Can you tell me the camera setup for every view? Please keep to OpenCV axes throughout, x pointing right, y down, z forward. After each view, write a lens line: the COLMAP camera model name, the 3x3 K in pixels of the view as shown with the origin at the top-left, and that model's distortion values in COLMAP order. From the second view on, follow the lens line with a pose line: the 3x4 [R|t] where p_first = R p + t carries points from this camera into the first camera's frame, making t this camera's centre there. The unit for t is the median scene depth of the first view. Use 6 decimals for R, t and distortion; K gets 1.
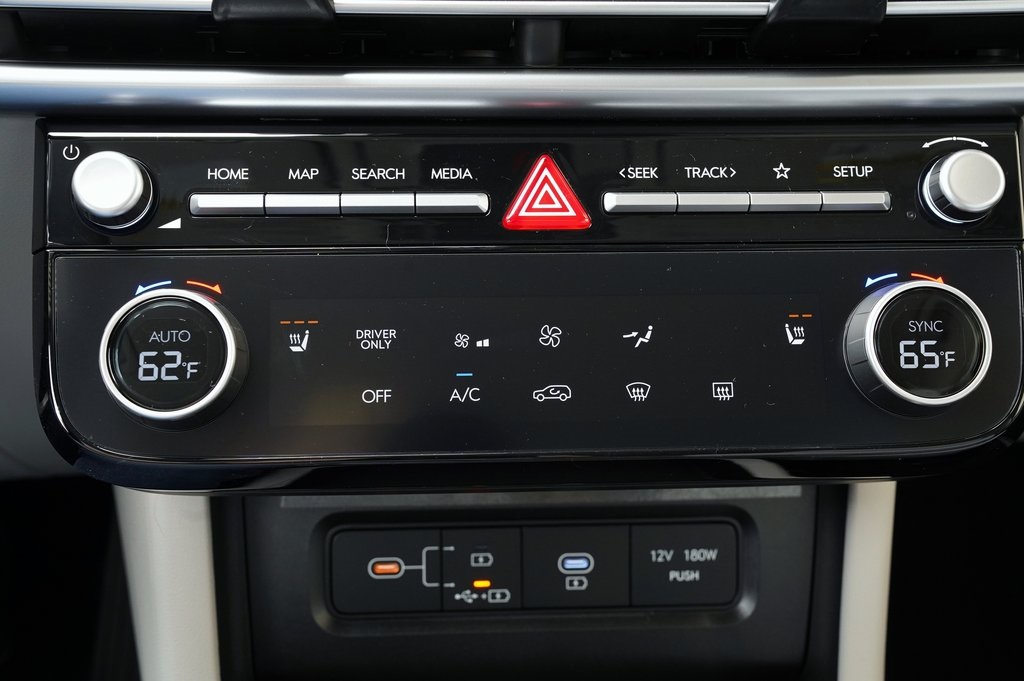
lens RADIAL K [[1214.8, 0, 515.0], [0, 1214.8, 342.7], [0, 0, 1]] dist [0.025524, 0.000000]
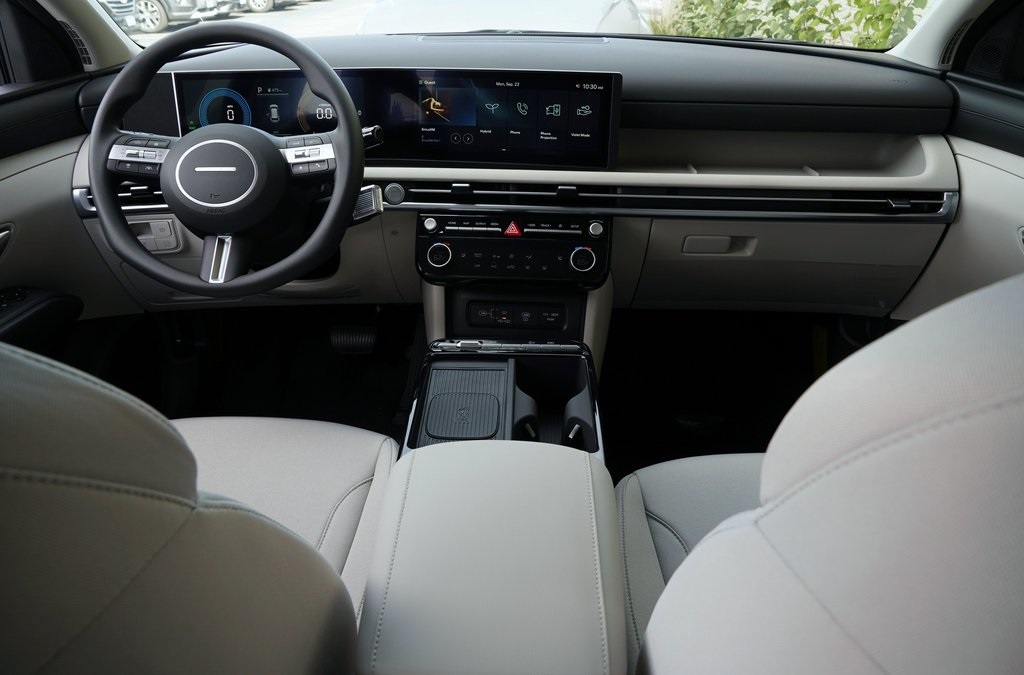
lens RADIAL K [[723.6, 0, 518.3], [0, 723.6, 336.2], [0, 0, 1]] dist [-0.127159, 0.088358]
pose [[0.988083, 0.052158, -0.144817, 0.512162], [-0.052050, 0.998634, 0.004535, 0.314471], [0.144855, 0.003057, 0.989448, -1.995741]]
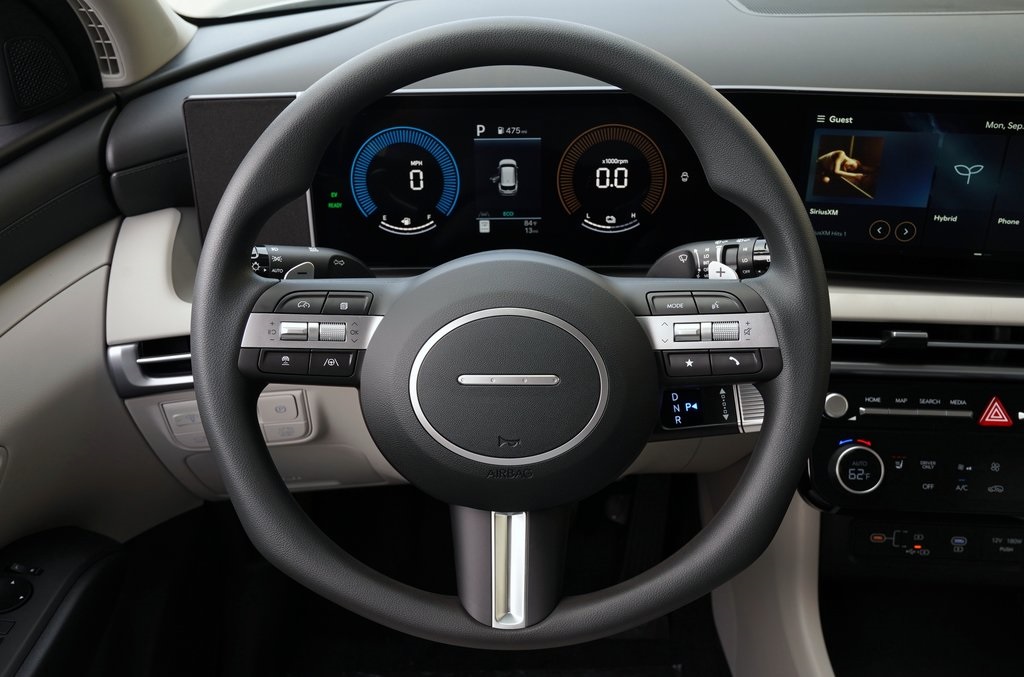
lens RADIAL K [[900.4, 0, 509.7], [0, 900.4, 362.9], [0, 0, 1]] dist [-0.073701, 0.092515]
pose [[0.988088, 0.046150, -0.146807, -0.733300], [-0.035427, 0.996566, 0.074841, -0.334219], [0.149756, -0.068748, 0.986330, -1.034767]]
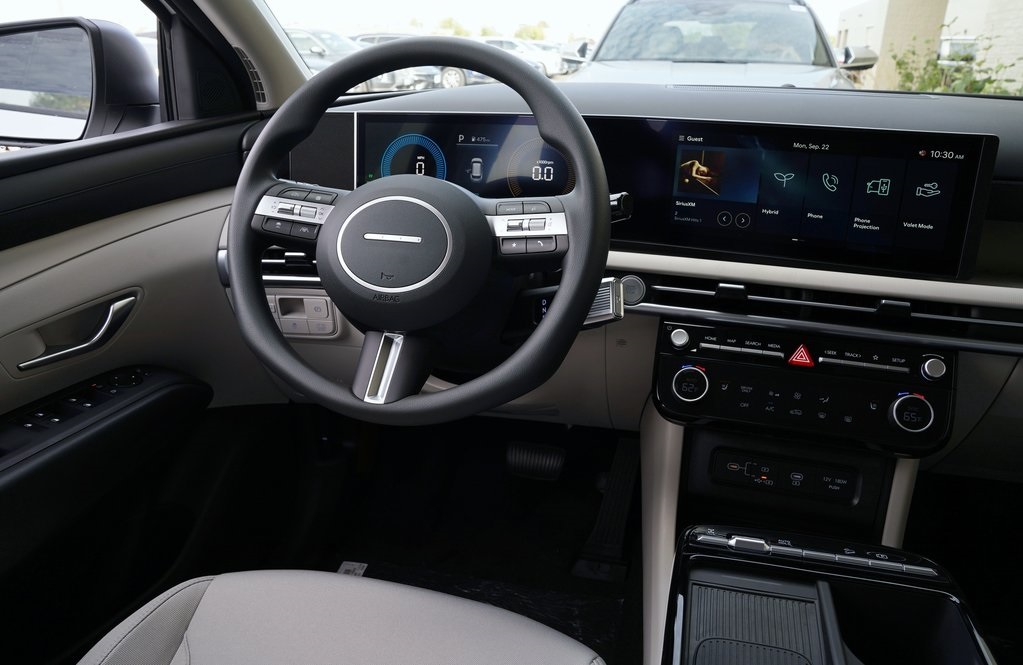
lens RADIAL K [[726.3, 0, 510.8], [0, 726.3, 334.5], [0, 0, 1]] dist [-0.111541, 0.044410]
pose [[0.921758, 0.120638, -0.368522, 0.004456], [-0.161755, 0.983361, -0.082677, 0.121634], [0.352417, 0.135819, 0.925935, -1.181481]]
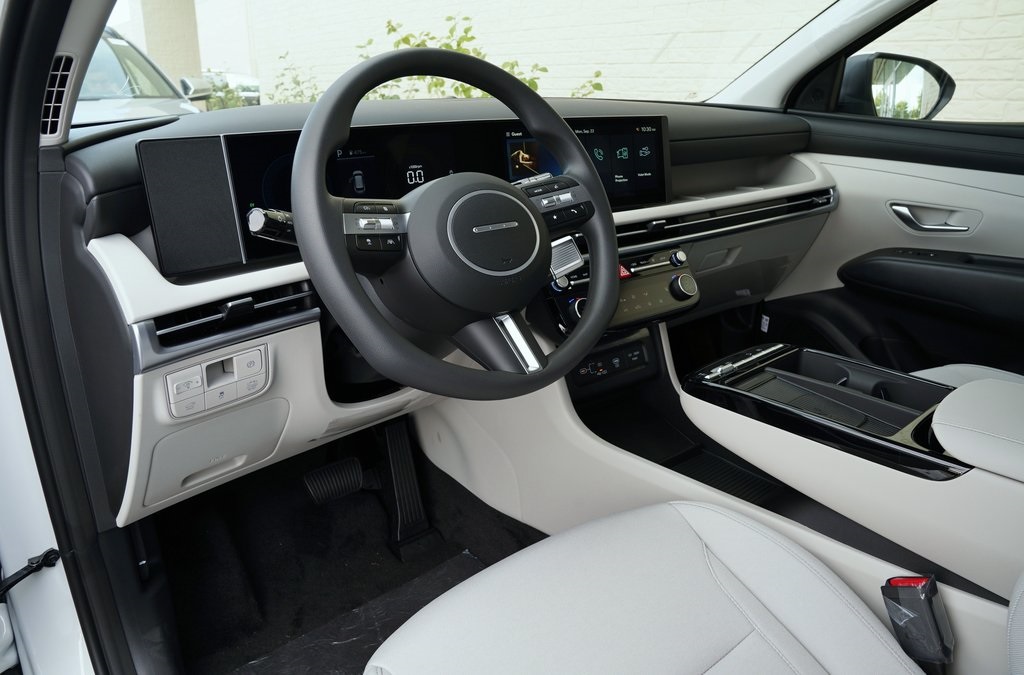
lens RADIAL K [[723.6, 0, 522.3], [0, 723.6, 340.9], [0, 0, 1]] dist [-0.127159, 0.088358]
pose [[0.831343, -0.210025, 0.514547, -1.934044], [0.279084, 0.958408, -0.059712, 0.220387], [-0.480605, 0.193243, 0.855381, -1.315919]]
